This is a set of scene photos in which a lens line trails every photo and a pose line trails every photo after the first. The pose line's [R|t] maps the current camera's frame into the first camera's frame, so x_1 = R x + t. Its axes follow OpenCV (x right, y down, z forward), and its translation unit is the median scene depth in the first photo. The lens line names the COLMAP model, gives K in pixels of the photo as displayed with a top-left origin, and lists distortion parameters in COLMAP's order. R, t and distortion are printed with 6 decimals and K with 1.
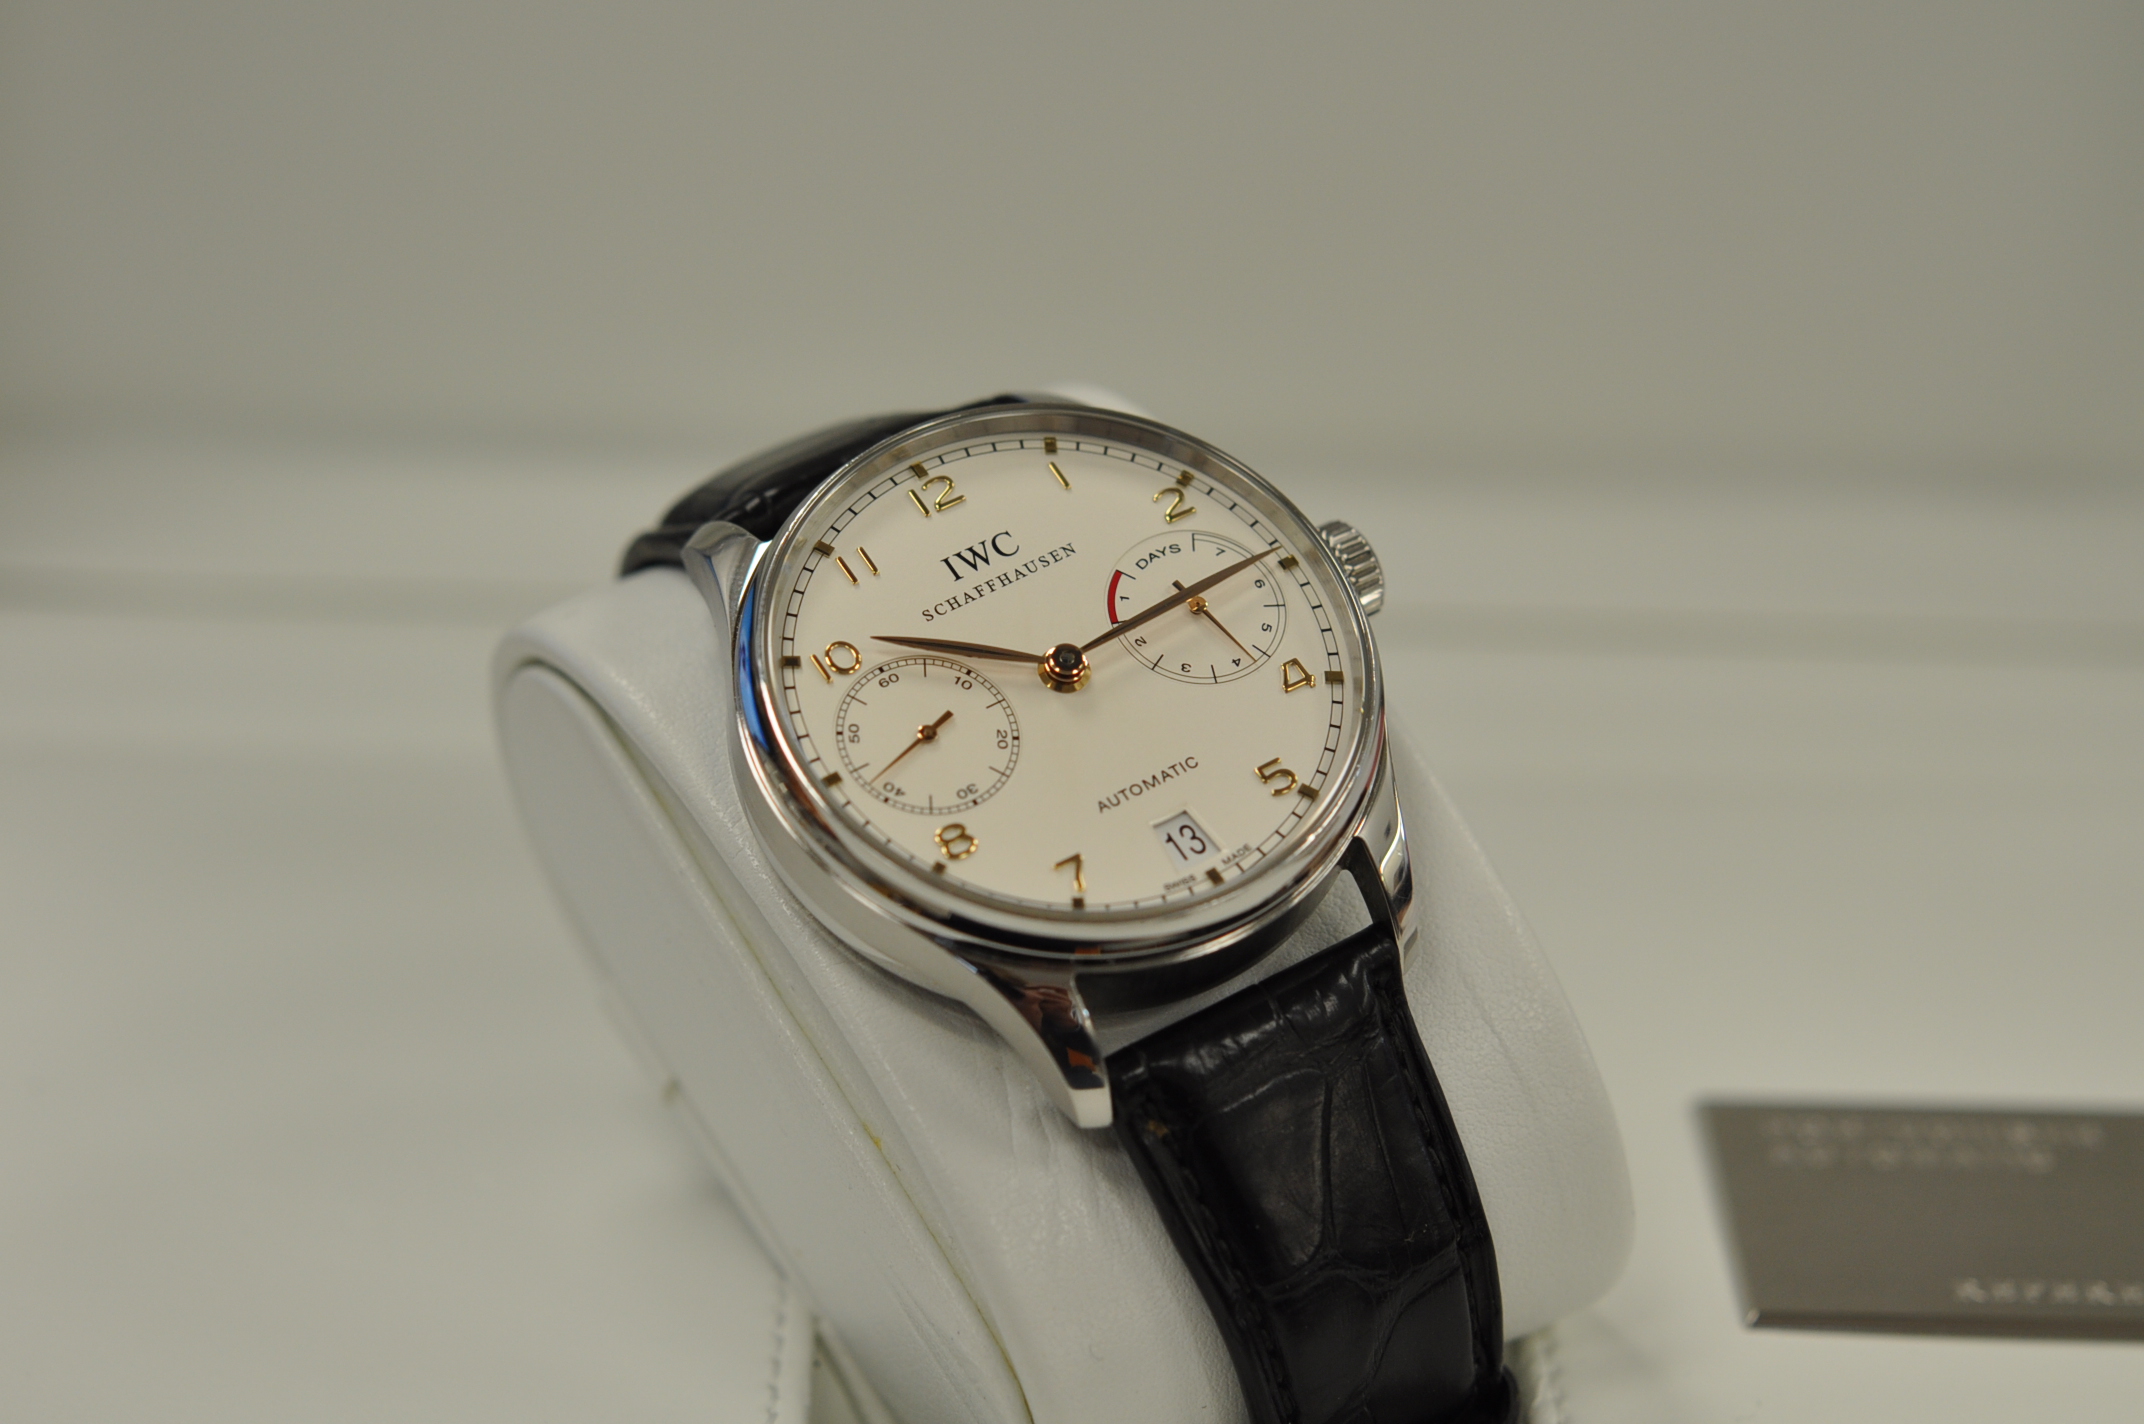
lens RADIAL K [[5918.0, 0, 1072.0], [0, 5918.0, 712.0], [0, 0, 1]] dist [0.044116, 0.309251]
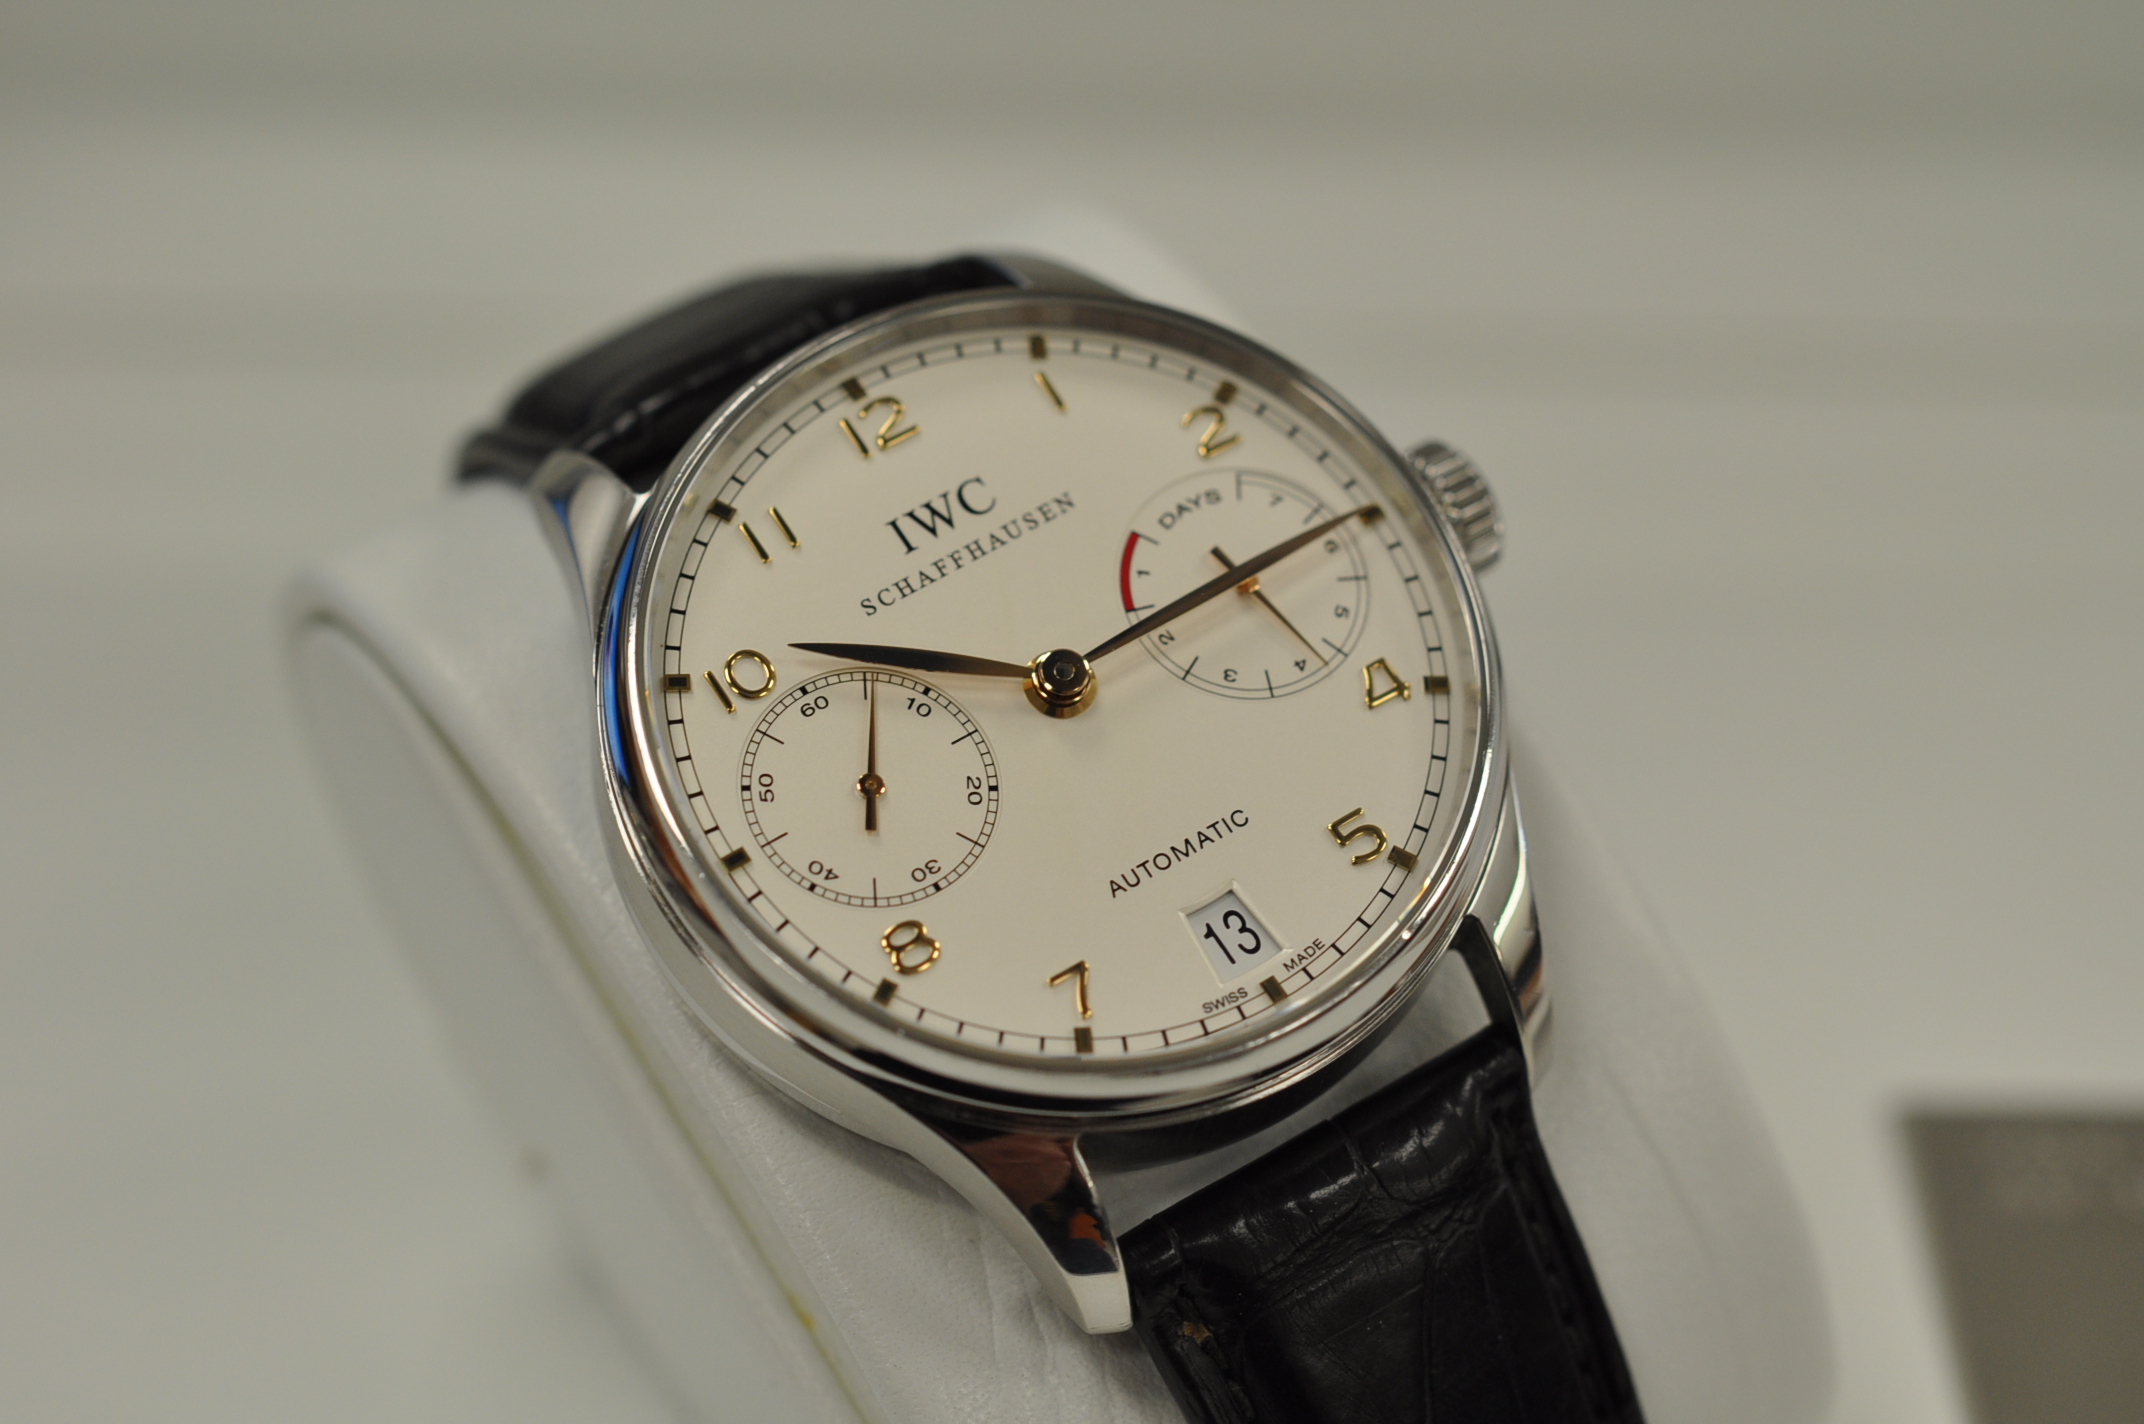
lens RADIAL K [[5918.0, 0, 1072.0], [0, 5918.0, 712.0], [0, 0, 1]] dist [0.044116, 0.309251]
pose [[0.999967, -0.007860, 0.002213, -0.001499], [0.007493, 0.990973, 0.133850, -0.099852], [-0.003245, -0.133829, 0.990999, 0.292508]]
